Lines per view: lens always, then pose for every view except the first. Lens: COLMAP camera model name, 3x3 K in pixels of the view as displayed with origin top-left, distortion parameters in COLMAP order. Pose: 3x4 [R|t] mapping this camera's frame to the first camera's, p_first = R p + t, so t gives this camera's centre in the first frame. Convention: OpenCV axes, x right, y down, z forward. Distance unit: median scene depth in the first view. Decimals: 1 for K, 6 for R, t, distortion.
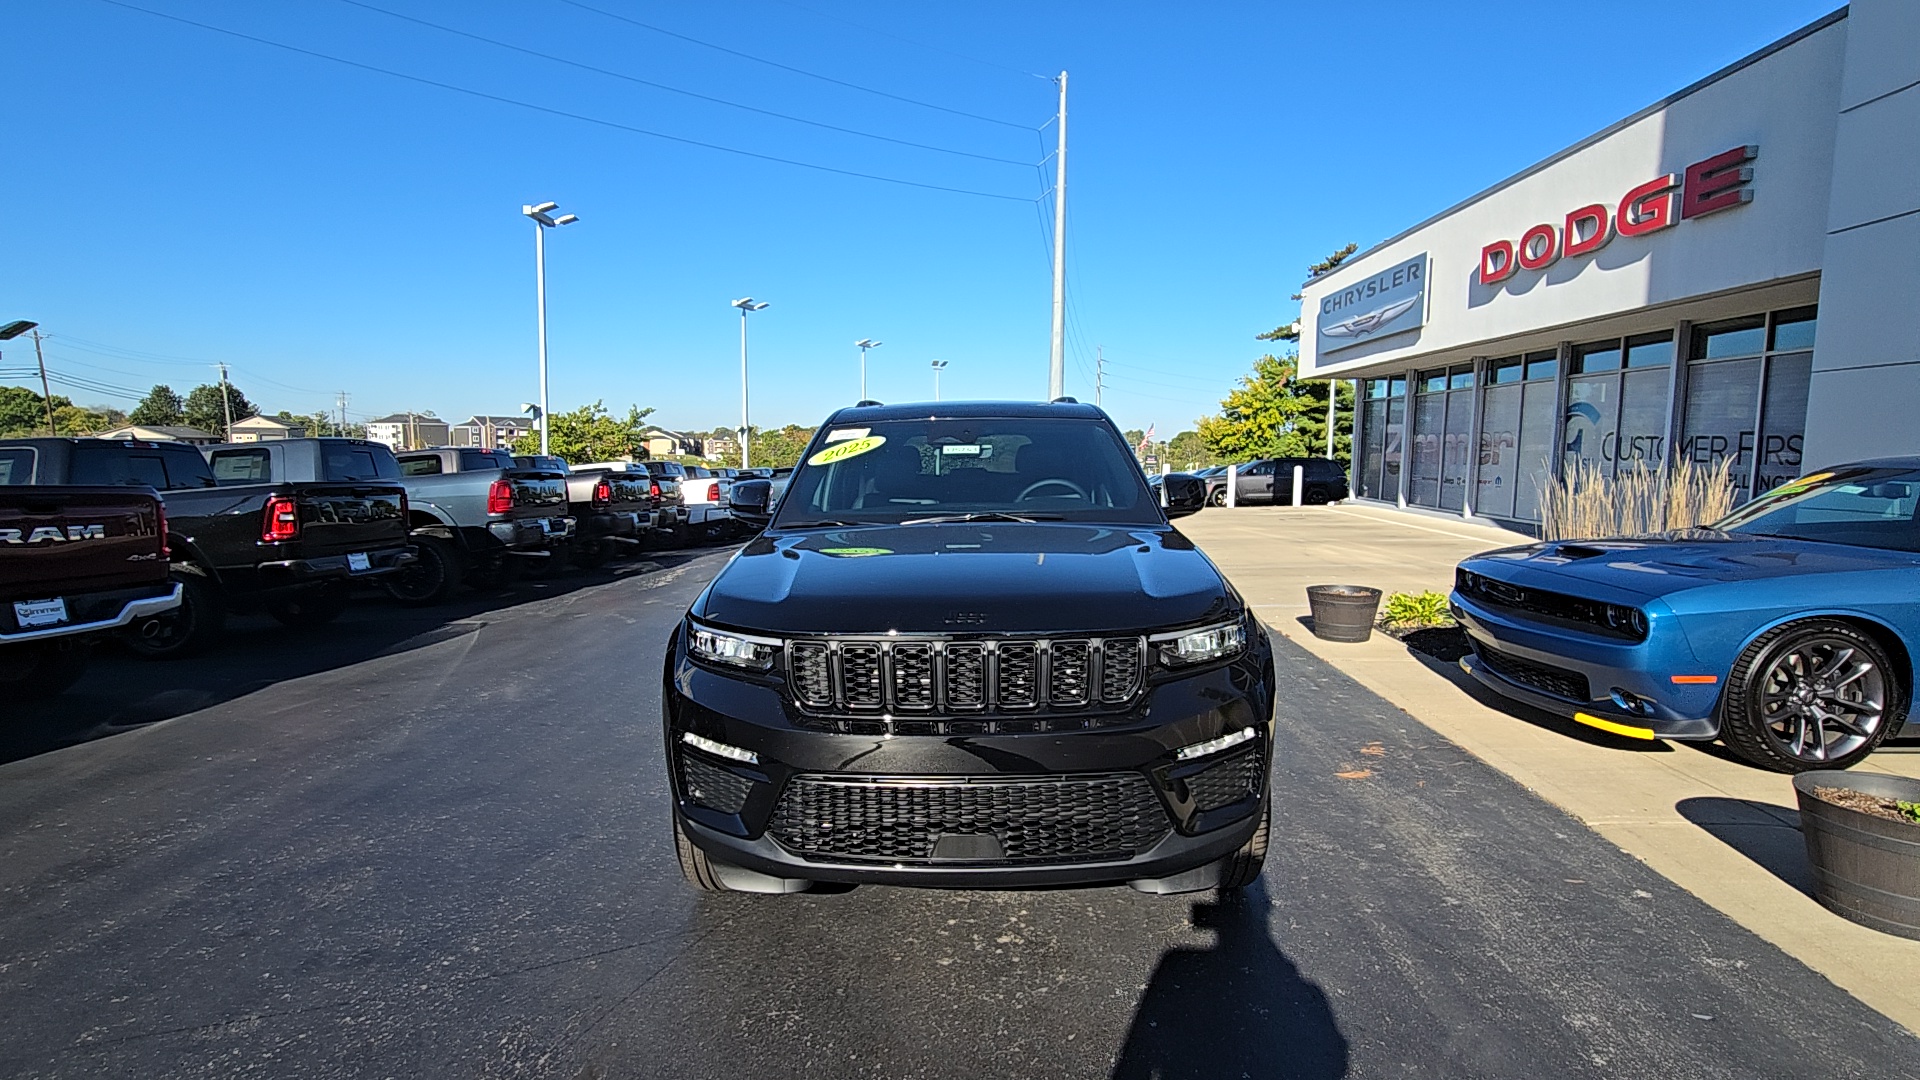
lens RADIAL K [[968.0, 0, 951.1], [0, 968.0, 543.8], [0, 0, 1]] dist [0.000691, -0.000571]
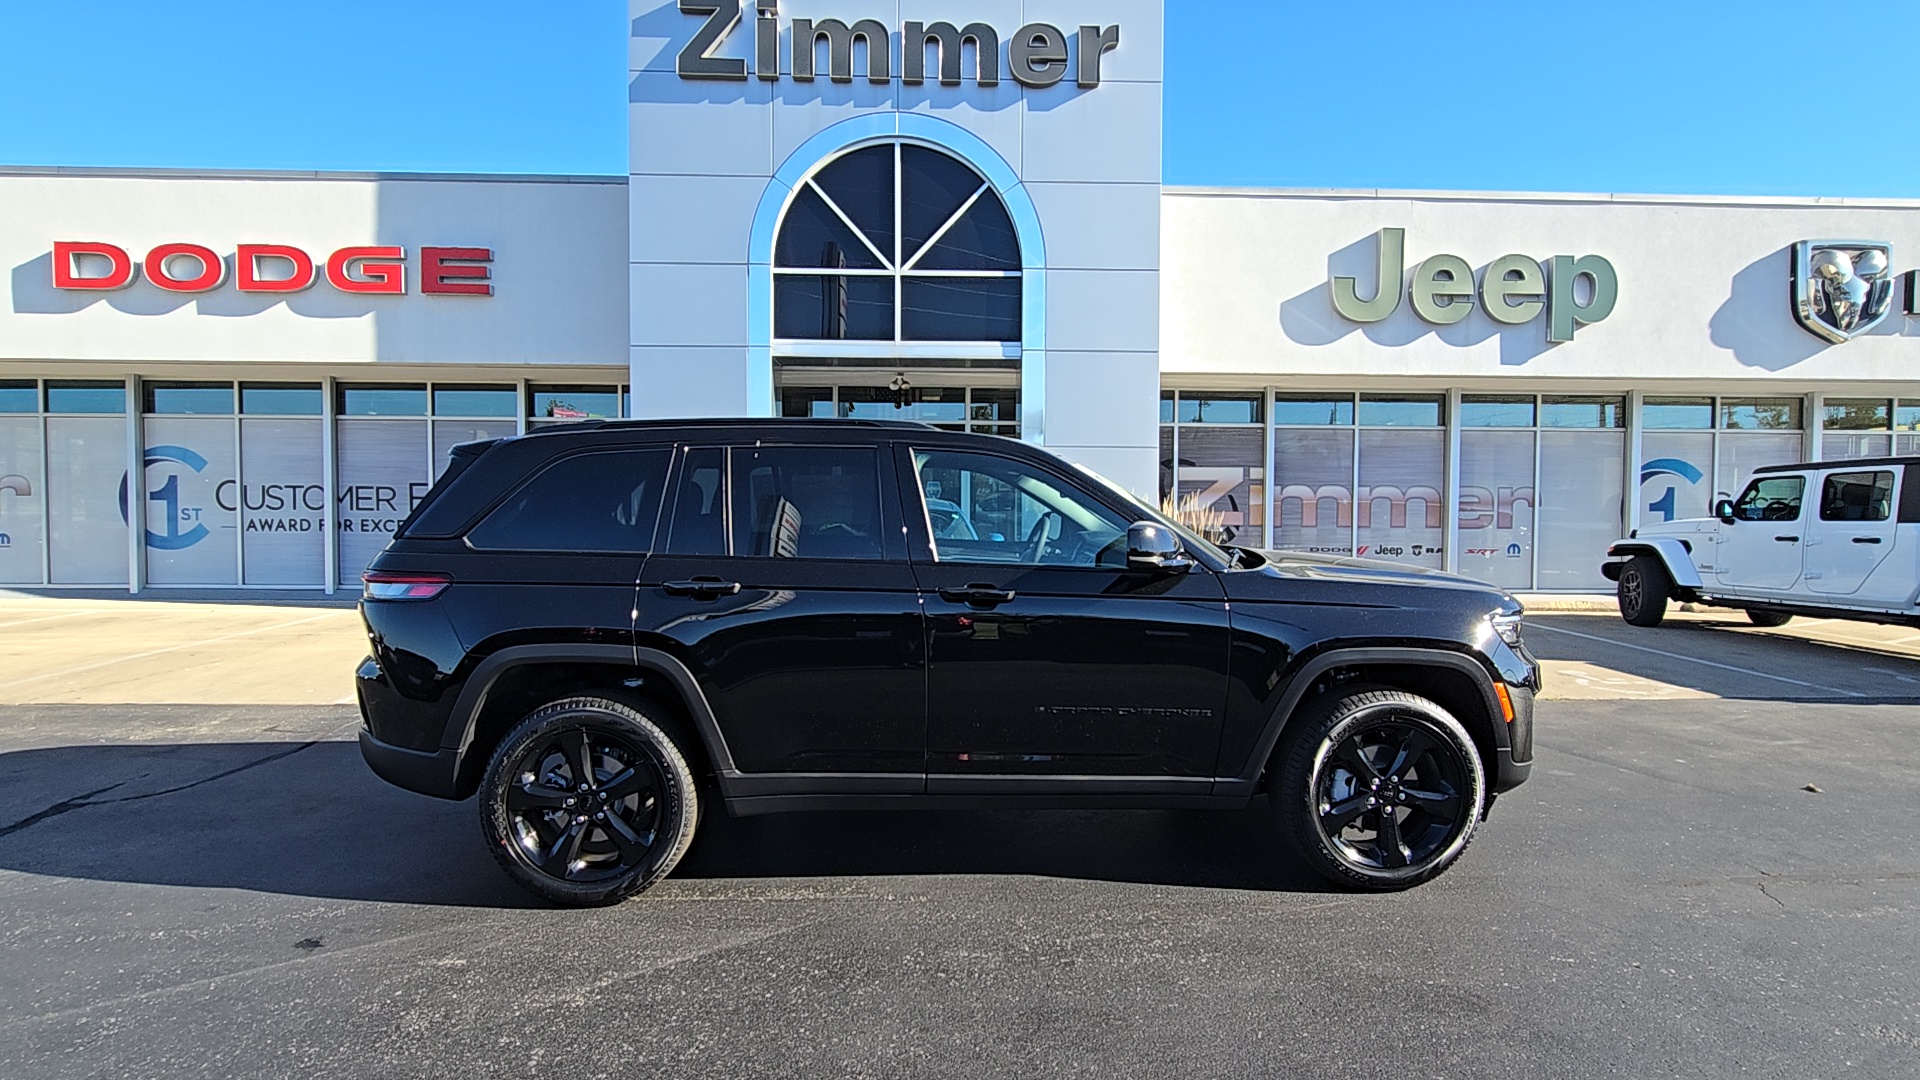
lens RADIAL K [[968.0, 0, 950.5], [0, 968.0, 543.9], [0, 0, 1]] dist [0.000691, -0.000571]
pose [[-0.074802, -0.040878, 0.996360, -0.315472], [0.095626, 0.994261, 0.047971, -0.032250], [-0.992603, 0.098866, -0.070464, 0.384184]]
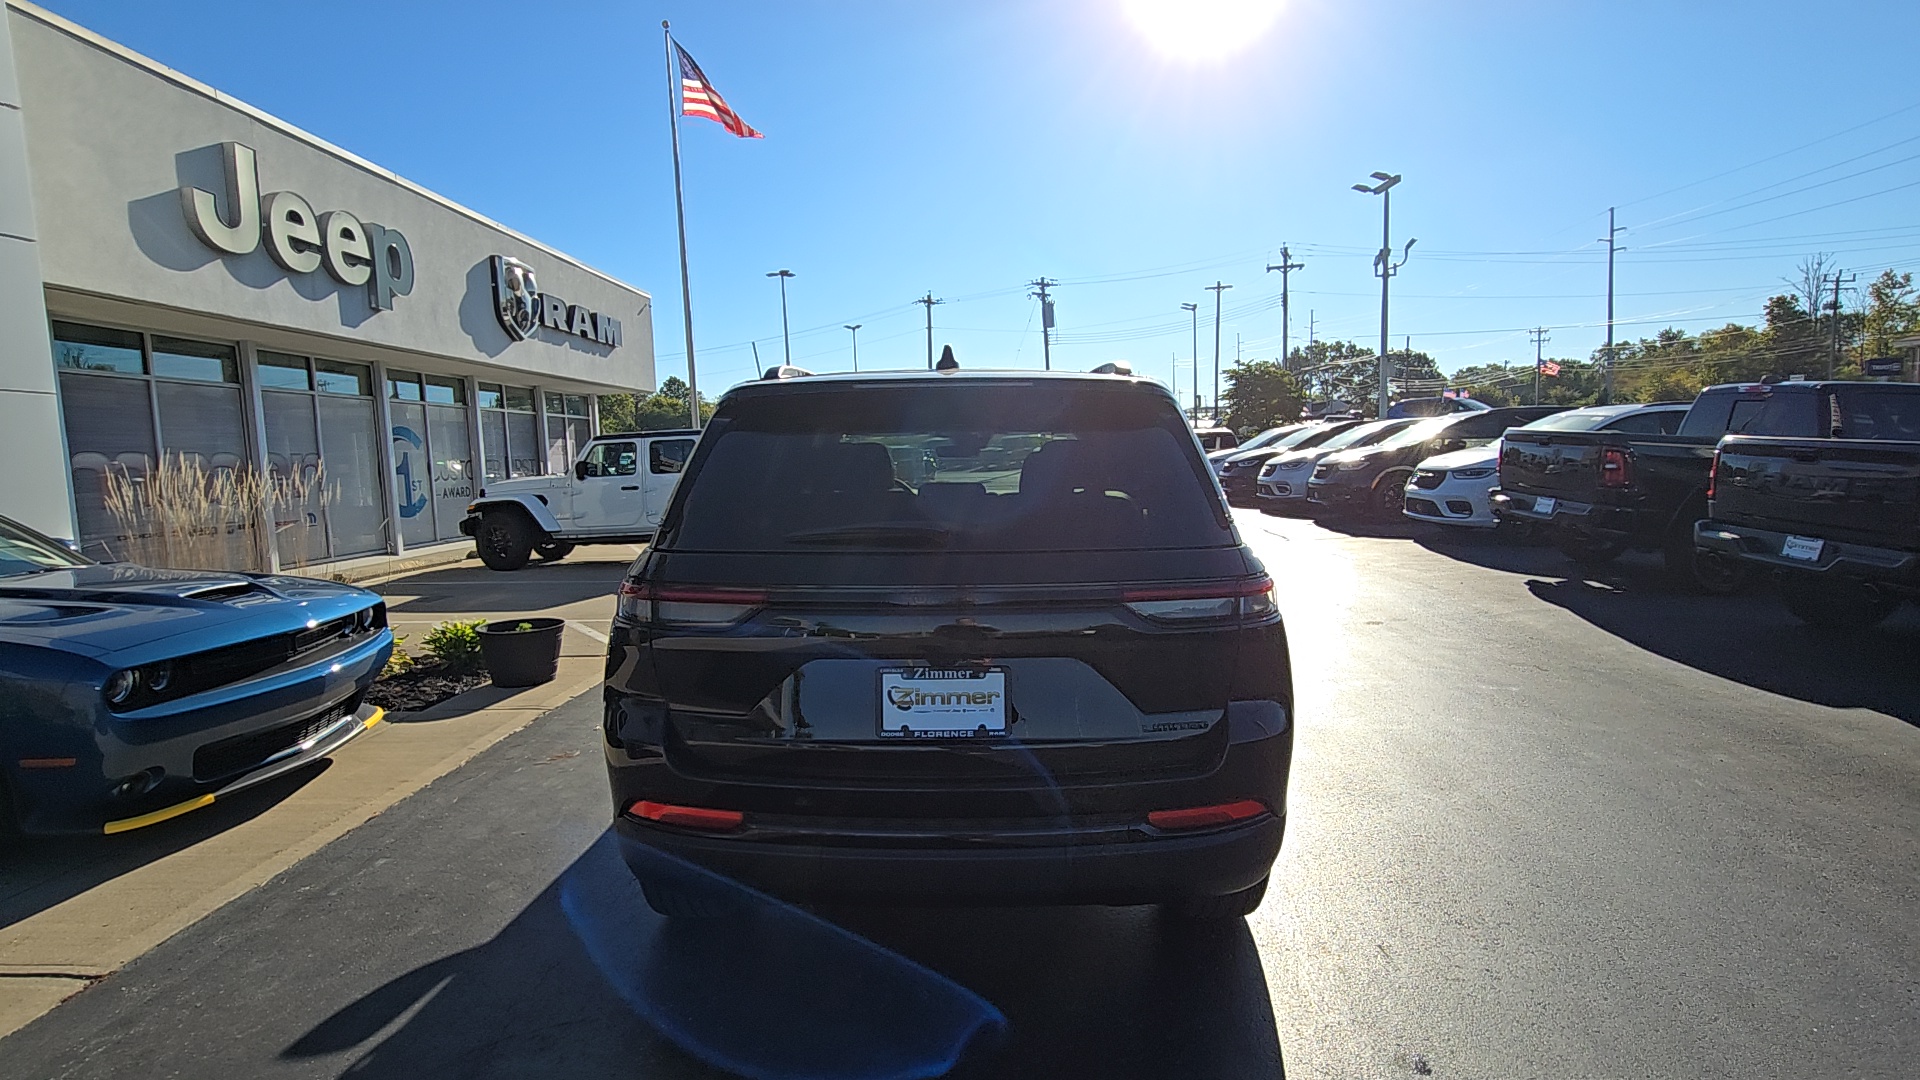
lens RADIAL K [[968.0, 0, 953.6], [0, 968.0, 543.1], [0, 0, 1]] dist [0.000691, -0.000571]
pose [[-0.999646, 0.026188, -0.004609, 0.010119], [0.024817, 0.981093, 0.191941, -0.067006], [0.009549, 0.191759, -0.981396, 0.686735]]
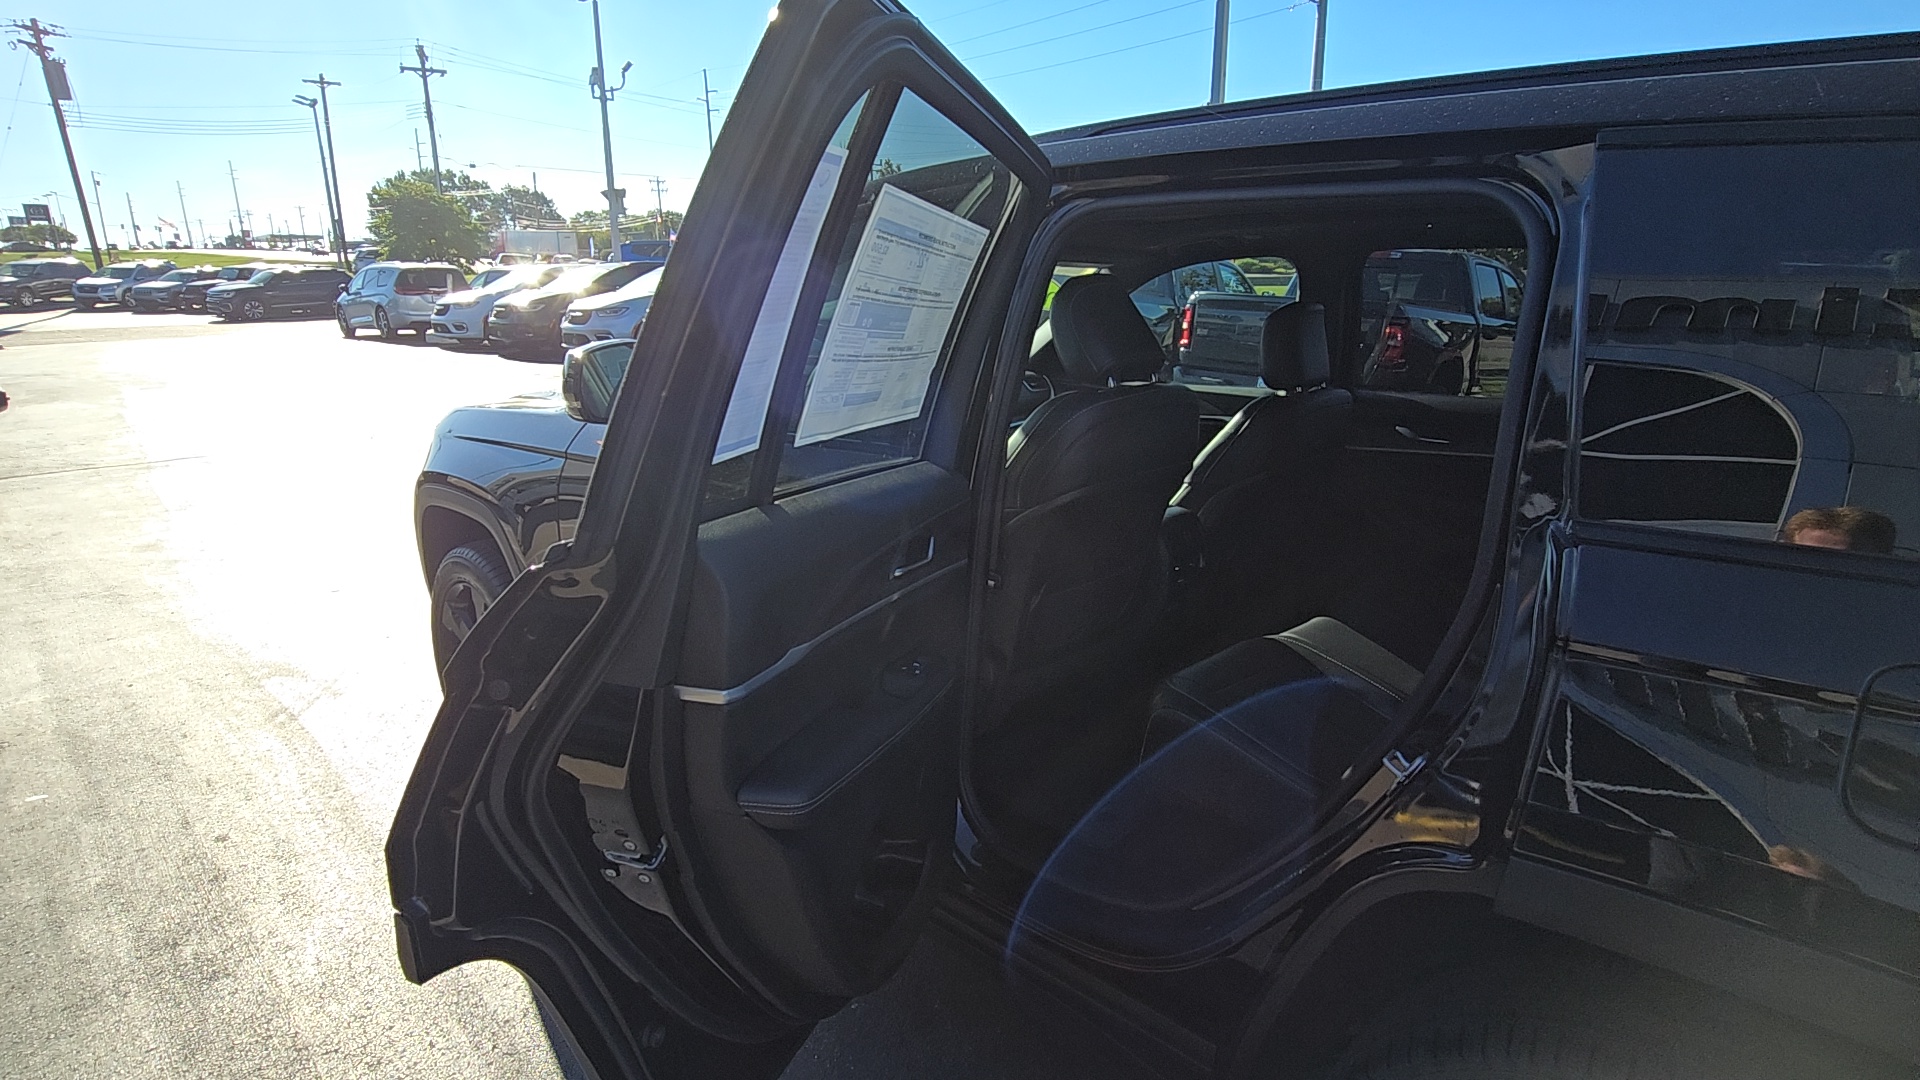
lens RADIAL K [[968.0, 0, 951.7], [0, 968.0, 545.0], [0, 0, 1]] dist [0.000691, -0.000571]
pose [[-0.661250, 0.194689, -0.724462, 0.156265], [-0.075441, 0.943582, 0.322432, -0.046403], [0.746363, 0.267862, -0.609256, 0.457793]]
